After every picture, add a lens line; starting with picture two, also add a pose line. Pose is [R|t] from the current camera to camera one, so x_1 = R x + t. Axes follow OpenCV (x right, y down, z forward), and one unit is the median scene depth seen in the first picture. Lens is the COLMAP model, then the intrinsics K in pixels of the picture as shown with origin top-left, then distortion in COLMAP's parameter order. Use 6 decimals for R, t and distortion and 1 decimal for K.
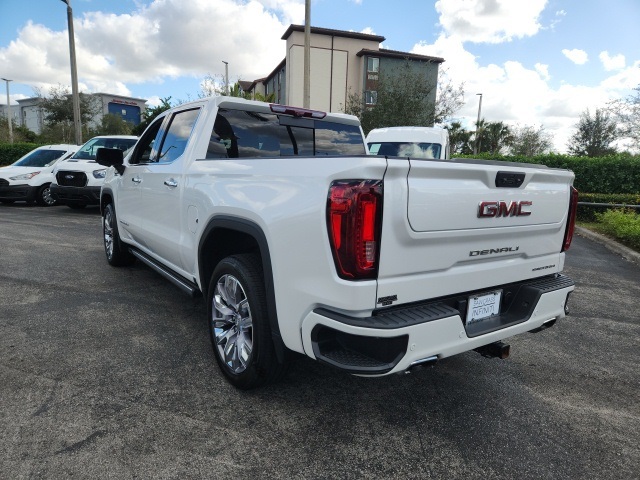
lens RADIAL K [[424.8, 0, 326.7], [0, 424.8, 244.2], [0, 0, 1]] dist [0.076012, -0.062108]
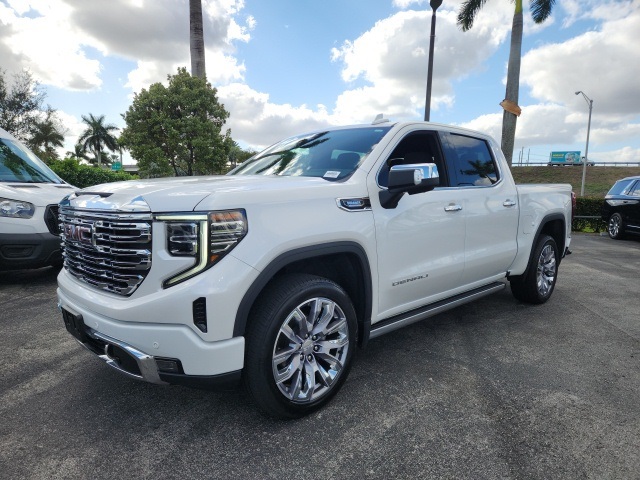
lens RADIAL K [[424.8, 0, 312.8], [0, 424.8, 248.5], [0, 0, 1]] dist [0.076012, -0.062108]
pose [[-0.125544, -0.170450, 0.977336, -1.800433], [0.157116, 0.969282, 0.189228, -0.402229], [-0.979568, 0.177312, -0.094907, 2.013296]]
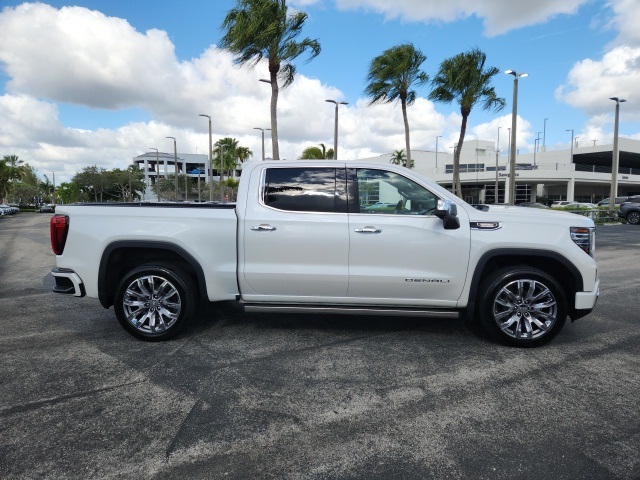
lens RADIAL K [[424.8, 0, 327.9], [0, 424.8, 237.2], [0, 0, 1]] dist [0.076012, -0.062108]
pose [[-0.630180, 0.026456, -0.775998, 1.158209], [-0.158944, 0.973860, 0.162278, -0.463796], [0.760006, 0.225604, -0.609502, 2.713699]]
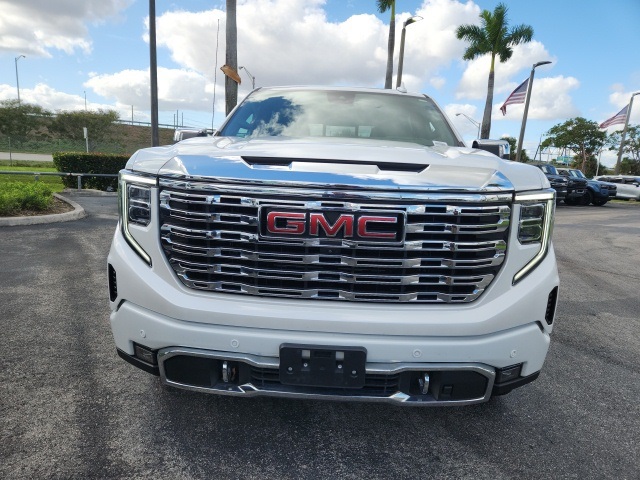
lens RADIAL K [[424.8, 0, 323.5], [0, 424.8, 253.5], [0, 0, 1]] dist [0.076012, -0.062108]
pose [[-0.779779, -0.203620, 0.592016, -1.202691], [0.027984, 0.933349, 0.357879, -0.501596], [-0.625429, 0.295634, -0.722108, 2.794462]]
